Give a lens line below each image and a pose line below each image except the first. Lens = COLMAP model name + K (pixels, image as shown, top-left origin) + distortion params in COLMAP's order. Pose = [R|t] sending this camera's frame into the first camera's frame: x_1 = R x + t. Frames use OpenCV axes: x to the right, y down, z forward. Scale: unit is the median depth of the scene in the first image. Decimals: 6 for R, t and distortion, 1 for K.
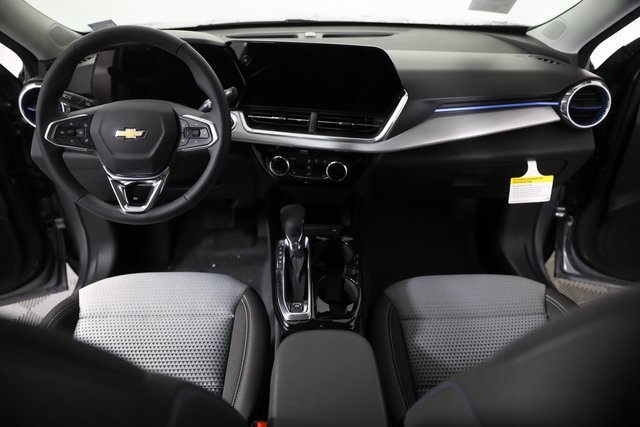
lens RADIAL K [[440.4, 0, 317.9], [0, 440.4, 211.6], [0, 0, 1]] dist [-0.087443, 0.051754]
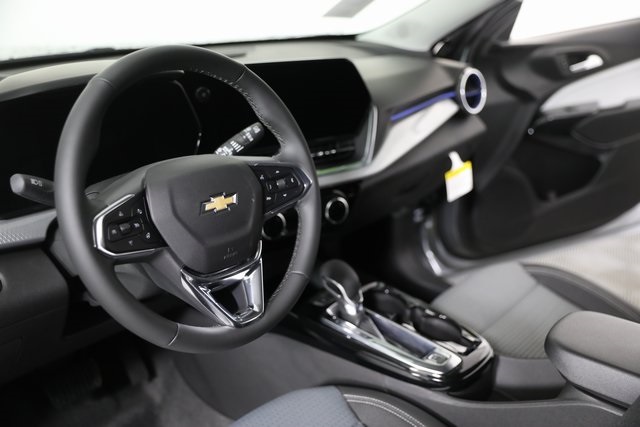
lens RADIAL K [[665.4, 0, 320.2], [0, 665.4, 212.6], [0, 0, 1]] dist [0.059169, 0.000000]
pose [[0.647923, -0.246430, 0.720741, -0.857341], [0.380888, 0.924244, -0.026396, -0.068834], [-0.659636, 0.291624, 0.692702, 0.182653]]
